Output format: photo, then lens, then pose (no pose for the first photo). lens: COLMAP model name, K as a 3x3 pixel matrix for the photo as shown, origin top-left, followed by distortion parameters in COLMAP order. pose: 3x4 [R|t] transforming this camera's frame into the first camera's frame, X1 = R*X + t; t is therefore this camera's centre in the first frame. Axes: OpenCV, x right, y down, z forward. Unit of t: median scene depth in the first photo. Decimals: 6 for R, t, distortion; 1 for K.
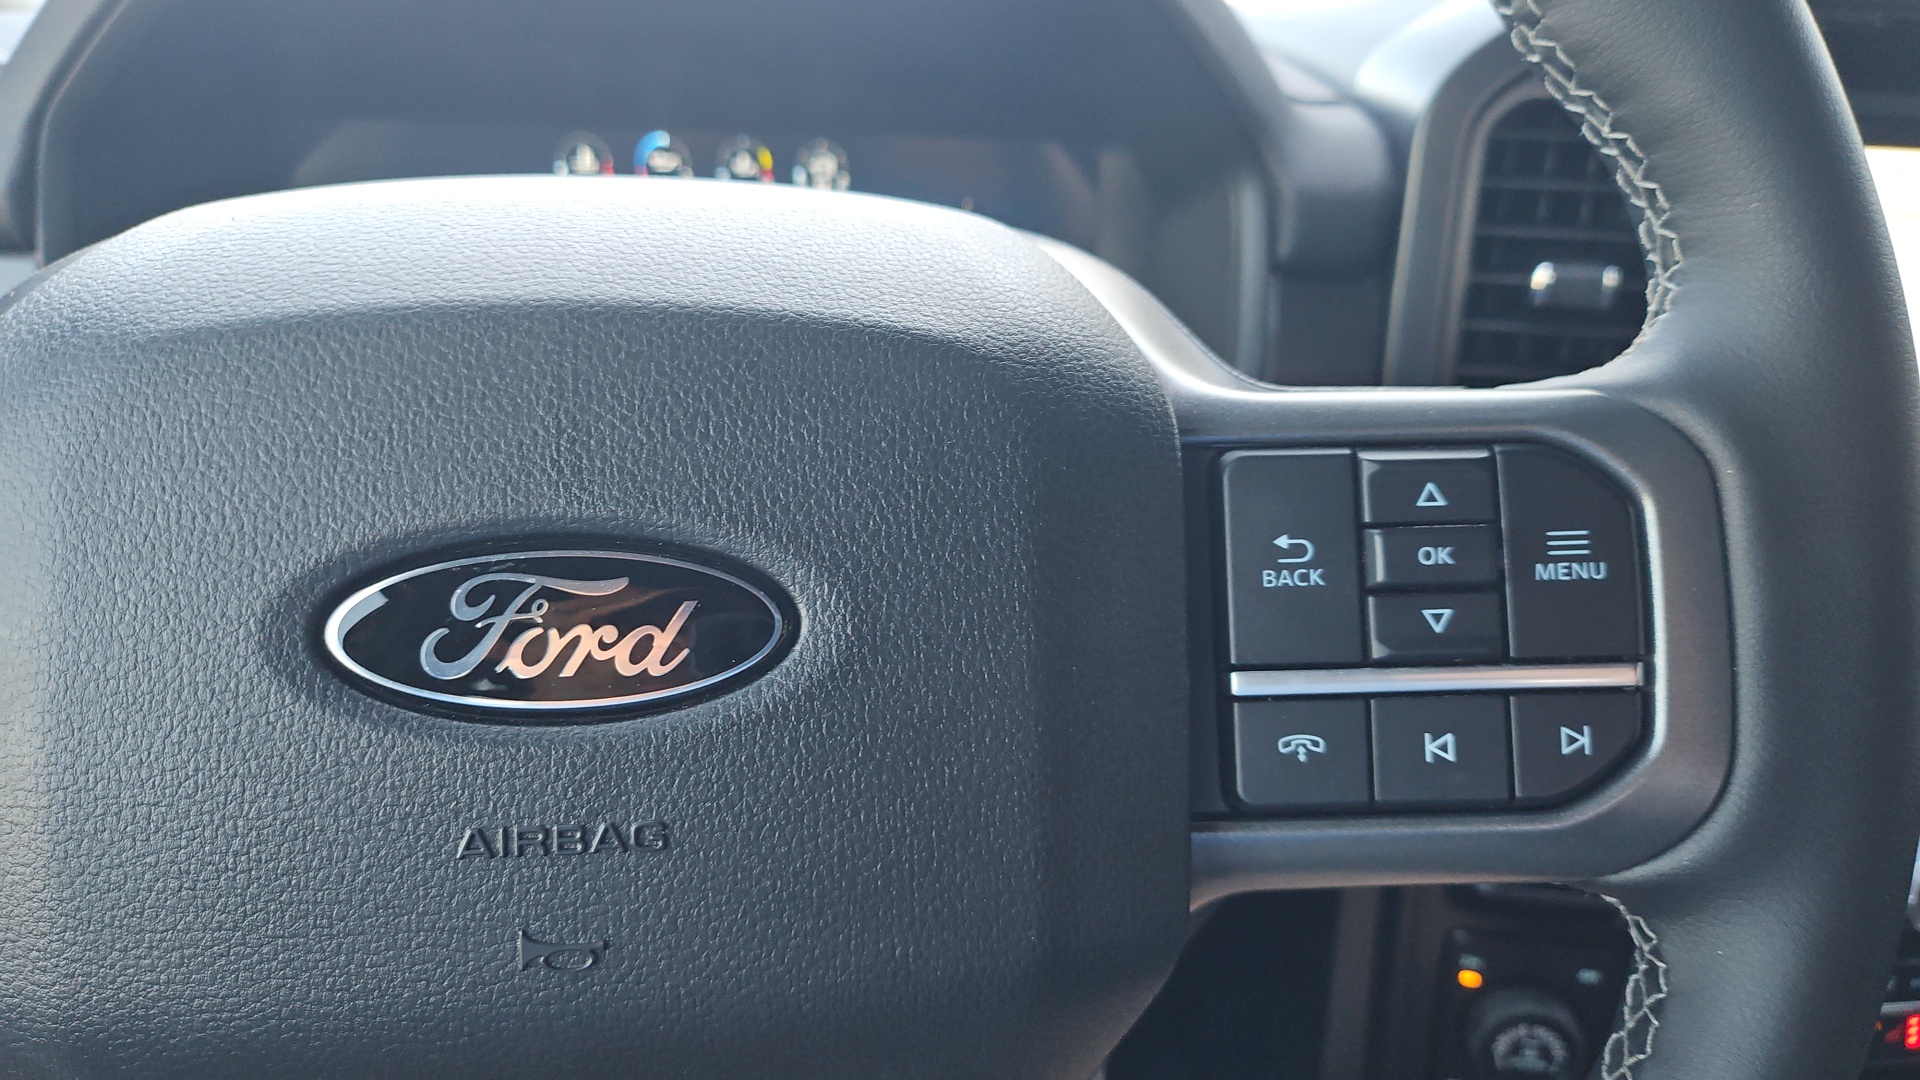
lens RADIAL K [[1365.1, 0, 934.3], [0, 1365.1, 555.5], [0, 0, 1]] dist [0.024405, -0.035151]
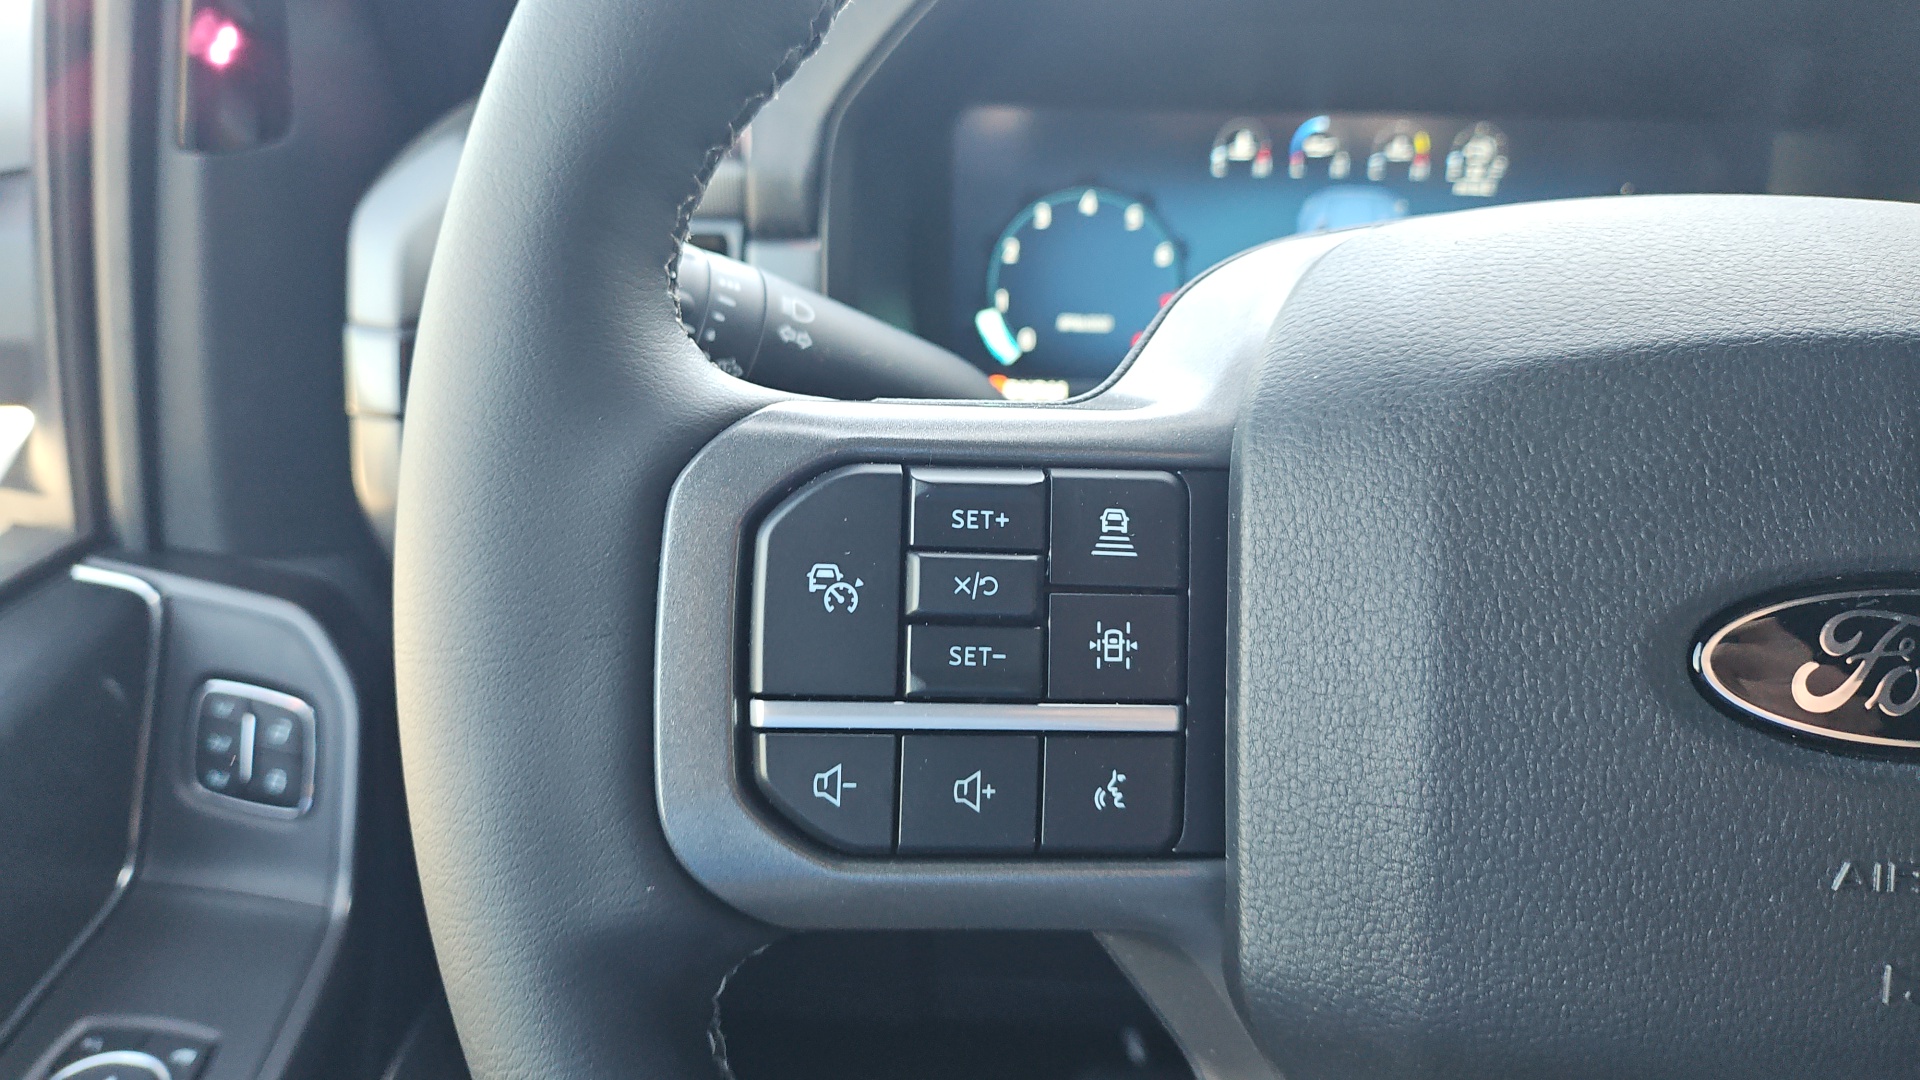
lens RADIAL K [[1365.1, 0, 963.2], [0, 1365.1, 541.5], [0, 0, 1]] dist [0.024405, -0.035151]
pose [[0.986810, 0.045912, -0.155238, -0.823483], [-0.042921, 0.998824, 0.022570, -0.031344], [0.156092, -0.015609, 0.987619, -0.096062]]
